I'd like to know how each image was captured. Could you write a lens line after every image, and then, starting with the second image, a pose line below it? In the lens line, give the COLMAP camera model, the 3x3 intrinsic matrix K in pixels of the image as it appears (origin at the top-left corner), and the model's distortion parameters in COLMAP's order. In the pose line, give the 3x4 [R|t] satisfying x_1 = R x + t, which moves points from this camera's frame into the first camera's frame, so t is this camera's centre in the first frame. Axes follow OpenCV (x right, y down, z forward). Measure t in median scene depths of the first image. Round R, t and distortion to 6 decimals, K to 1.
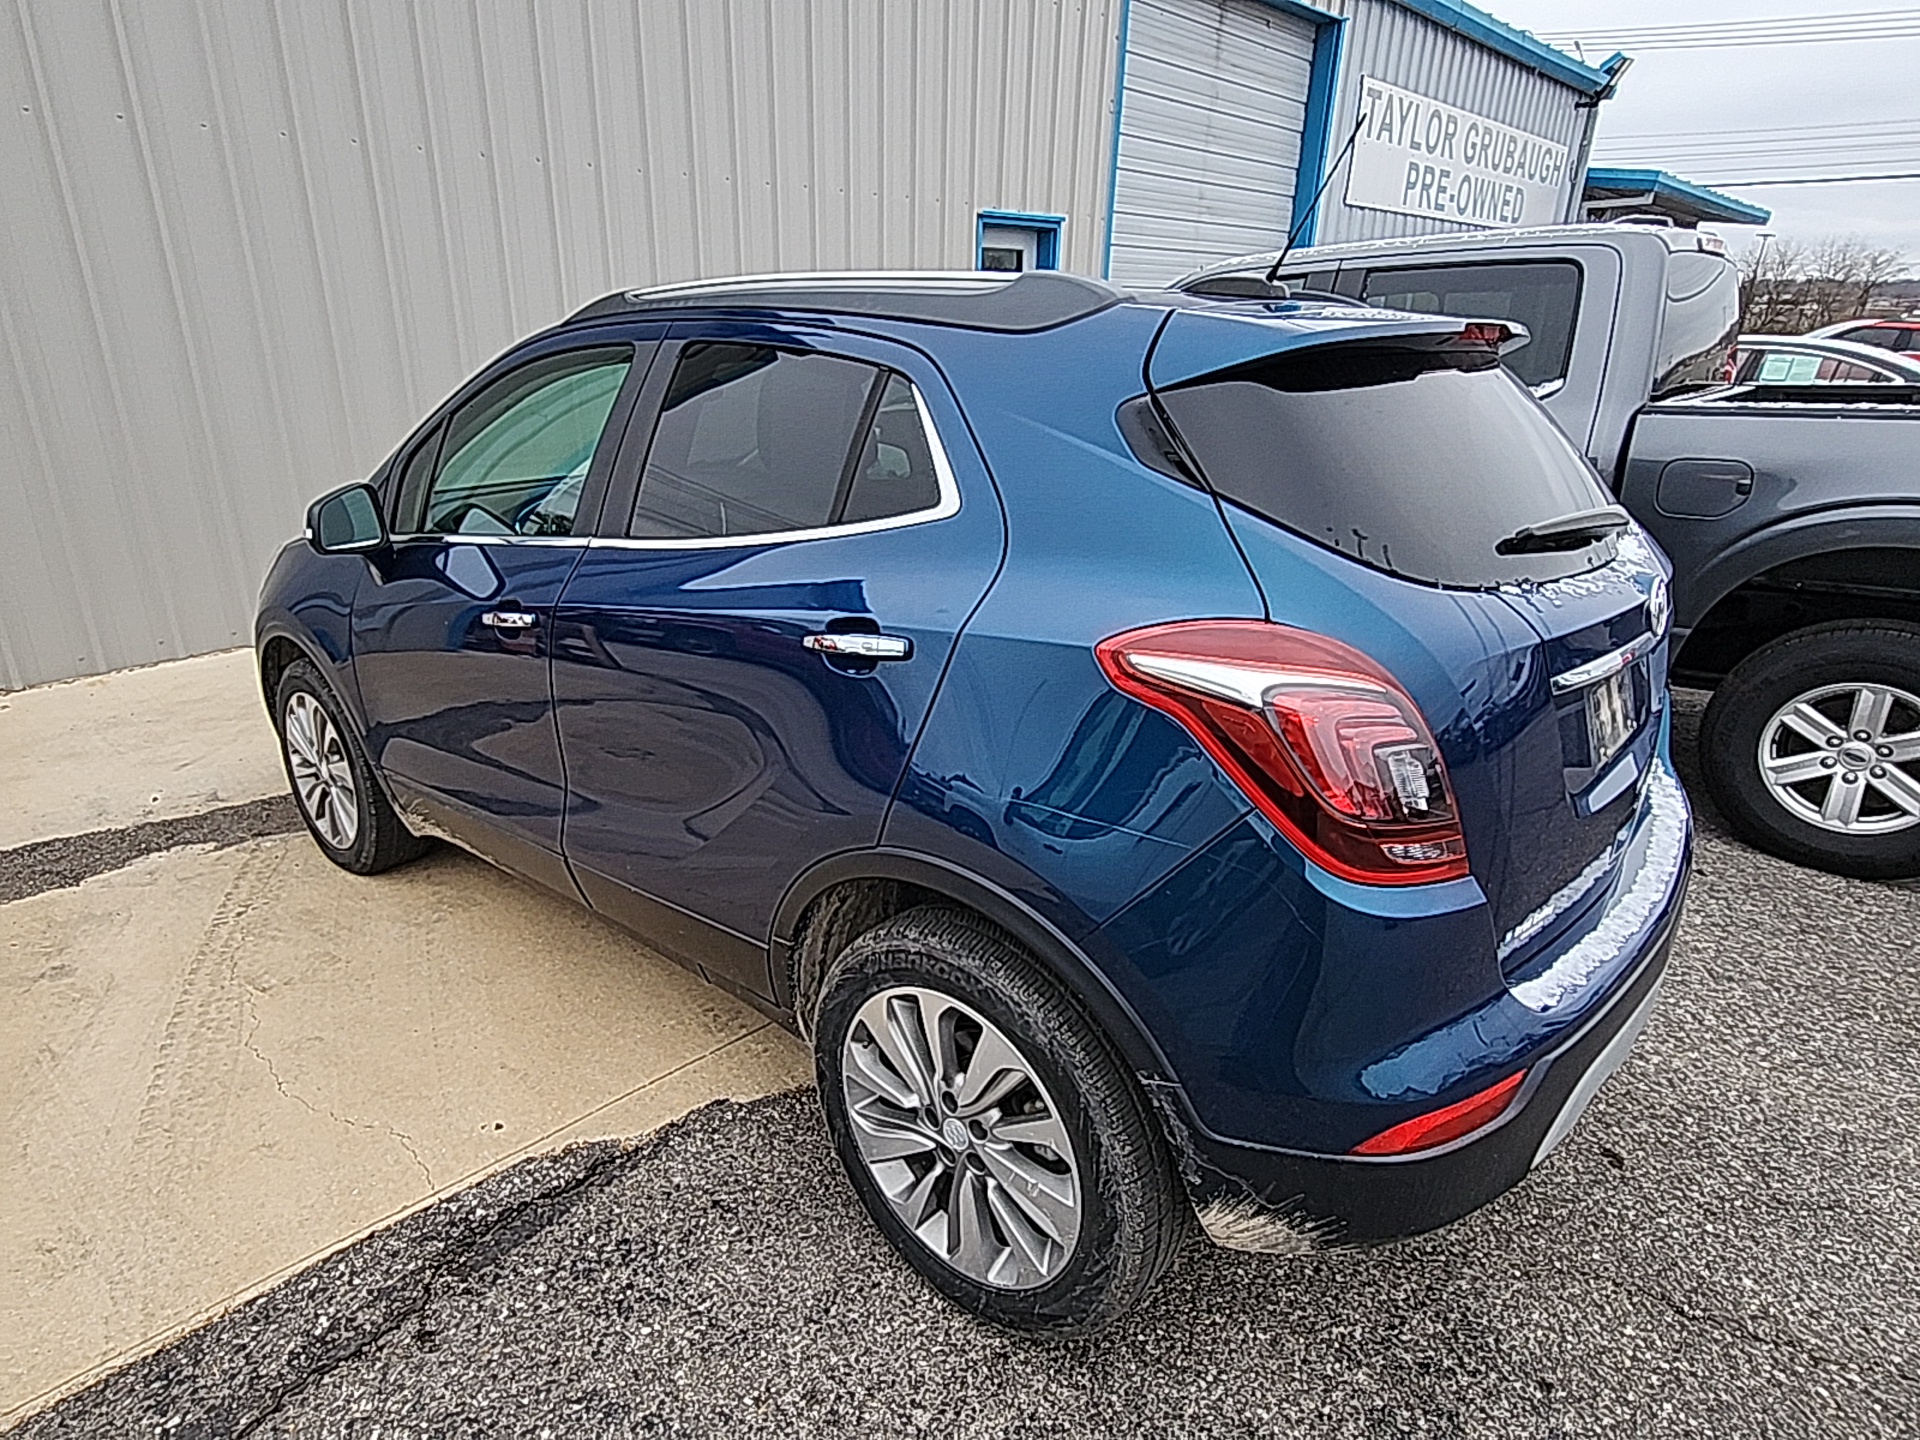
lens RADIAL K [[1102.9, 0, 936.6], [0, 1102.9, 720.8], [0, 0, 1]] dist [0.007441, -0.001140]
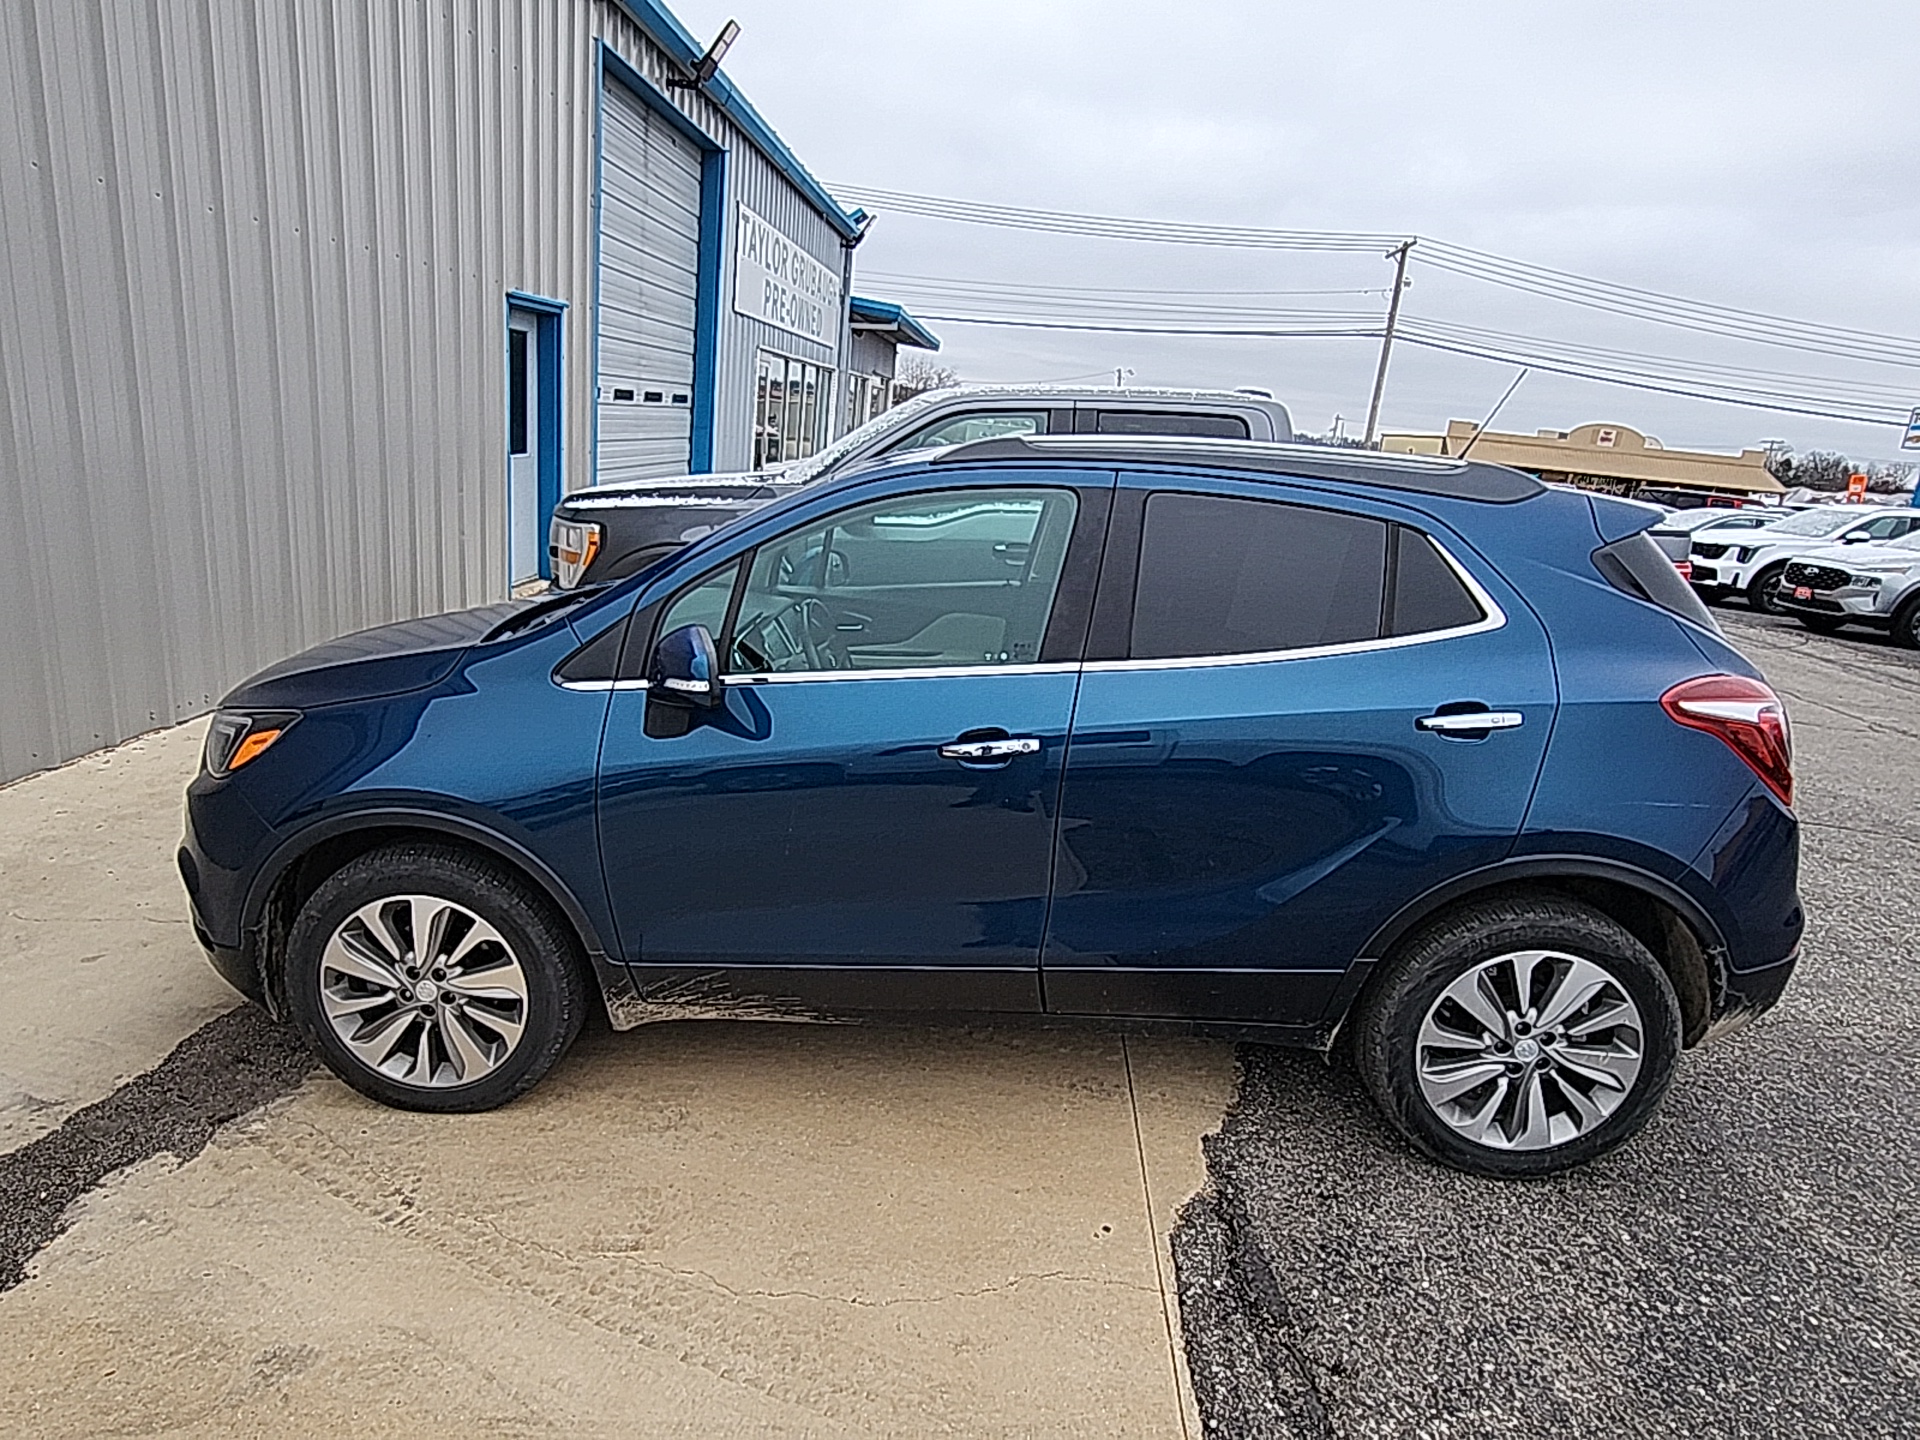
lens RADIAL K [[1102.9, 0, 936.6], [0, 1102.9, 720.8], [0, 0, 1]] dist [0.007441, -0.001140]
pose [[0.776435, -0.118921, 0.618875, -0.712063], [0.154574, 0.987973, -0.004082, -0.081515], [-0.610946, 0.098831, 0.785479, 0.148923]]
